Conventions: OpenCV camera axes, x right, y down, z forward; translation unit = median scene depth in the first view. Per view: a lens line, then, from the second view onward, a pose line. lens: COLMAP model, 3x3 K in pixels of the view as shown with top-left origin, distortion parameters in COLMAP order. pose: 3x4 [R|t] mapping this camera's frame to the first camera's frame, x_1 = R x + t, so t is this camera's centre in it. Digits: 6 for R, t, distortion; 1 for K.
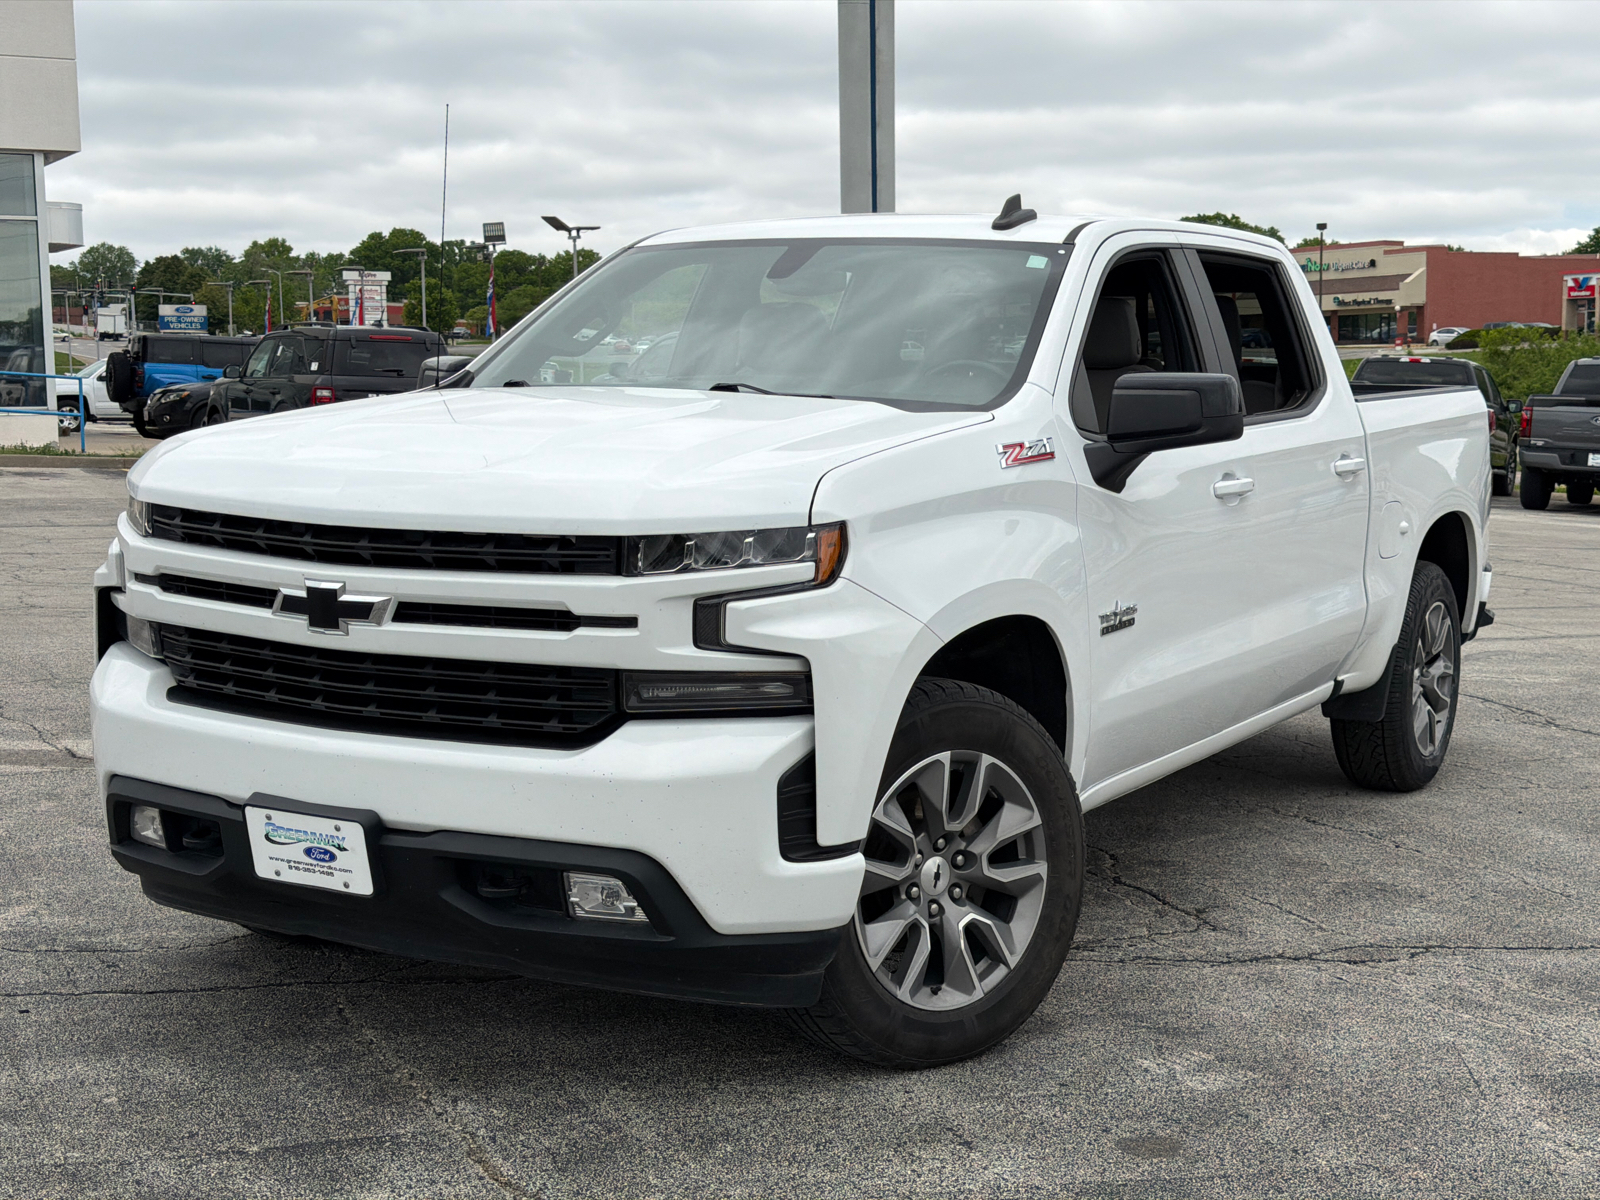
lens RADIAL K [[2239.3, 0, 800.0], [0, 2239.3, 600.0], [0, 0, 1]] dist [0.124482, 0.020653]
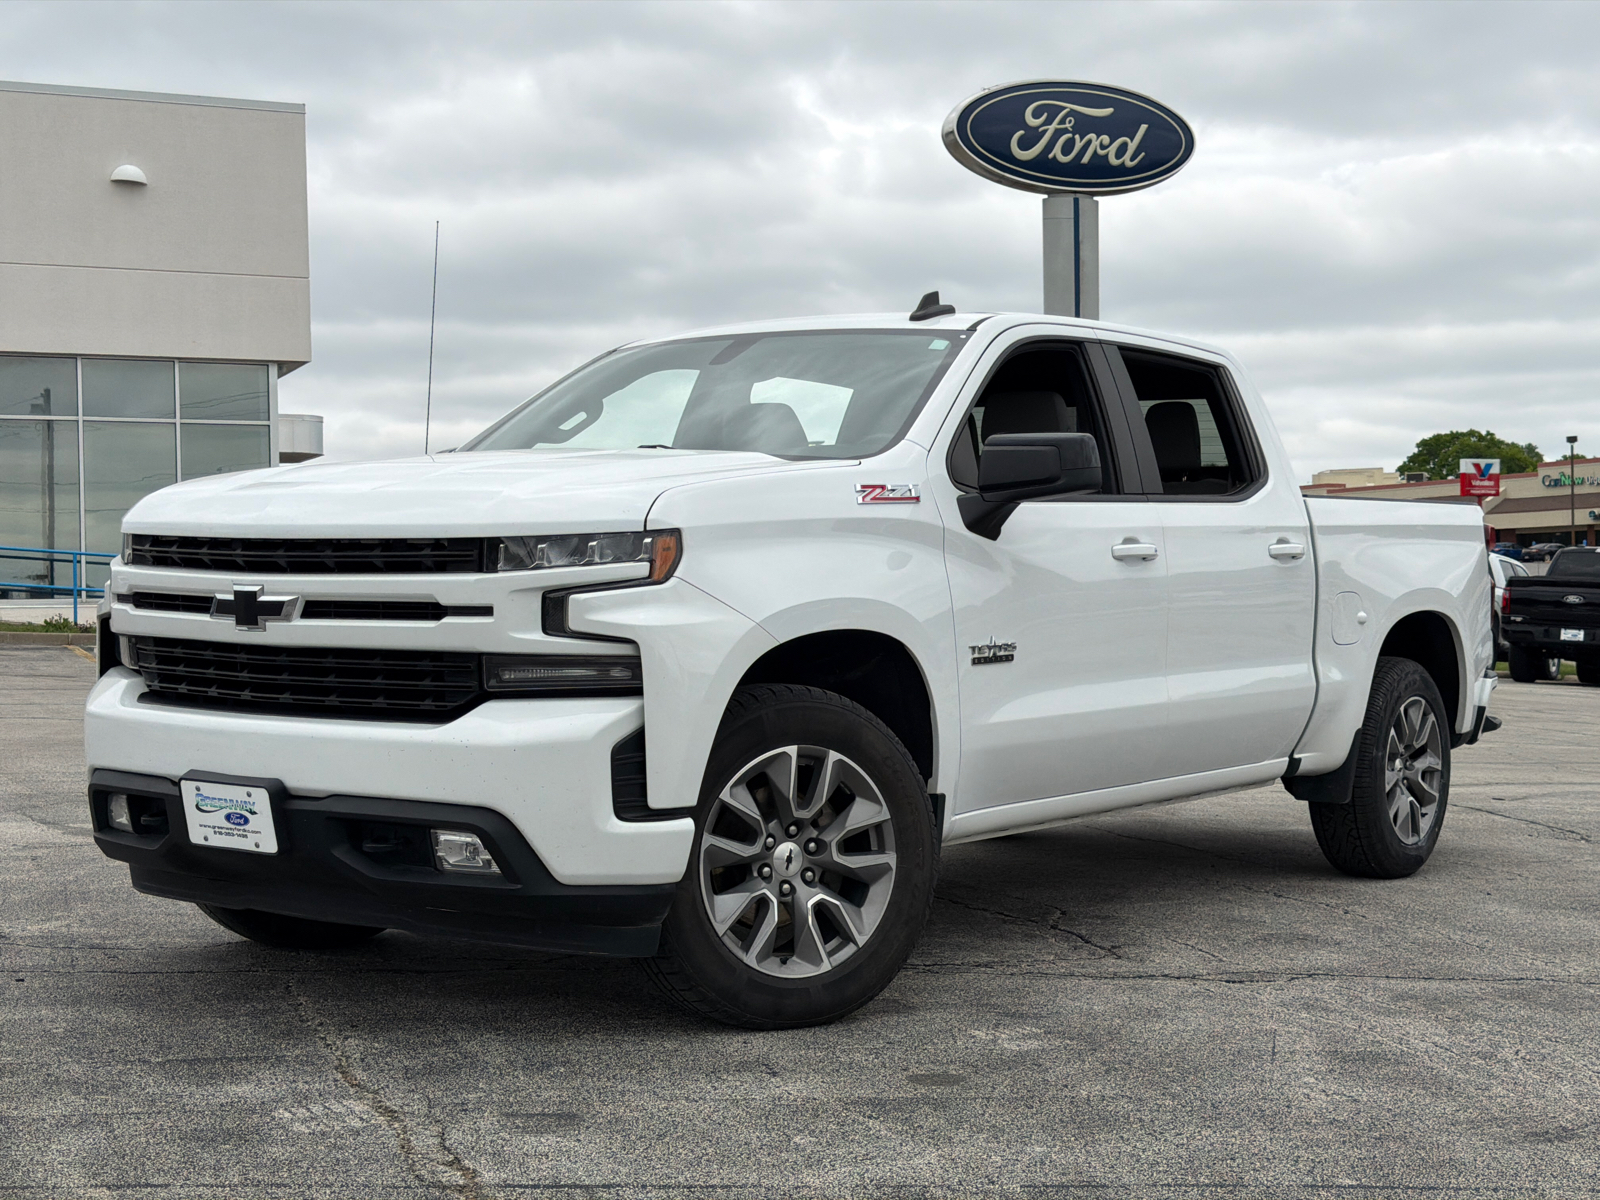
lens RADIAL K [[2239.3, 0, 800.0], [0, 2239.3, 600.0], [0, 0, 1]] dist [0.124482, 0.020653]
pose [[0.993915, -0.000936, -0.110148, 0.192061], [-0.009879, 0.995177, -0.097597, 0.104233], [0.109709, 0.098091, 0.989112, -0.125109]]
